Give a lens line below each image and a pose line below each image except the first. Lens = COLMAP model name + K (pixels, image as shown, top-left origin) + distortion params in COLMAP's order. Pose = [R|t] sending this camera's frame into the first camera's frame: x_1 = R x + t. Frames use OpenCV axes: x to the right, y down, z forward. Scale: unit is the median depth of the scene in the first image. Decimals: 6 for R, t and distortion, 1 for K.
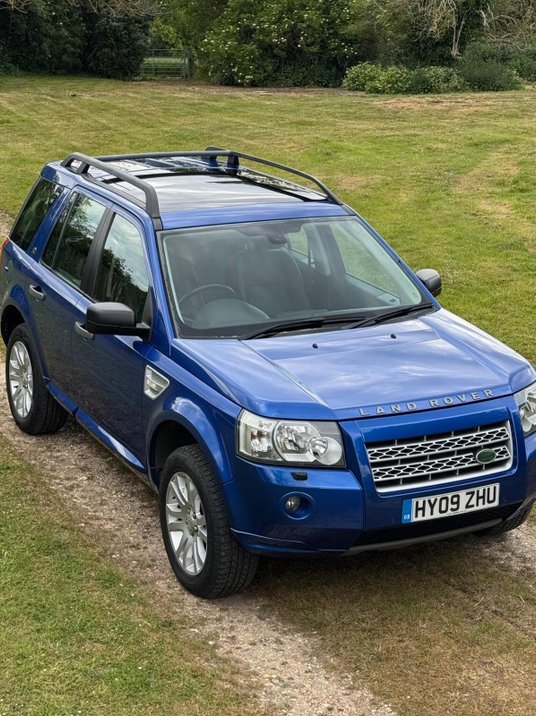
lens RADIAL K [[1431.6, 0, 268.0], [0, 1431.6, 358.0], [0, 0, 1]] dist [1.446359, 0.046949]
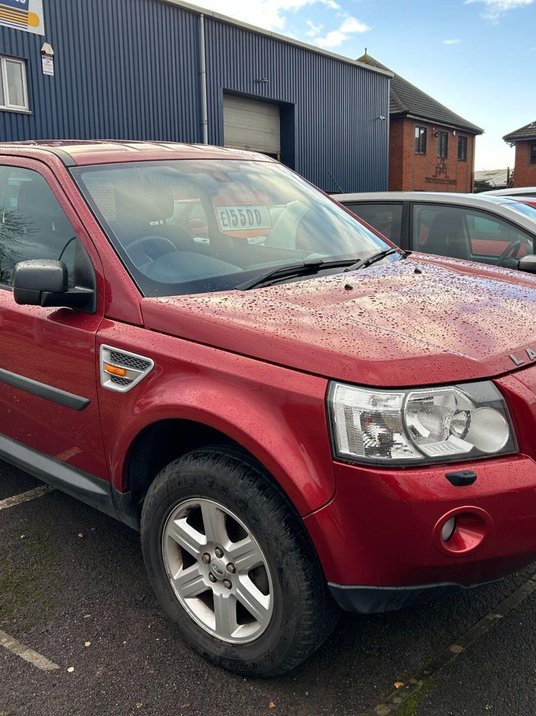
lens RADIAL K [[744.1, 0, 268.0], [0, 744.1, 358.0], [0, 0, 1]] dist [0.070919, -0.004324]
pose [[0.933111, -0.122551, 0.338062, -0.144005], [0.127651, 0.991793, 0.007194, 0.020743], [-0.336169, 0.036441, 0.941096, 0.726190]]
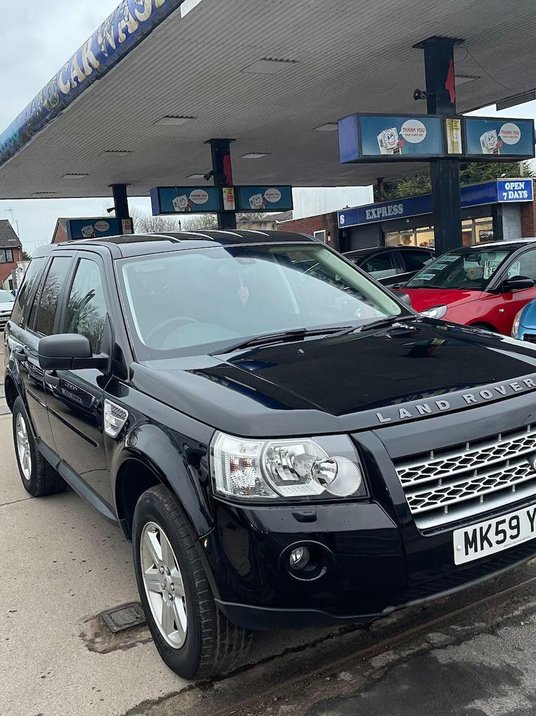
lens RADIAL K [[744.1, 0, 268.0], [0, 744.1, 358.0], [0, 0, 1]] dist [0.070919, -0.004324]
pose [[0.994881, -0.097606, 0.026176, 0.002276], [0.099862, 0.989259, -0.106740, 0.042223], [-0.015477, 0.108808, 0.993942, 0.626044]]
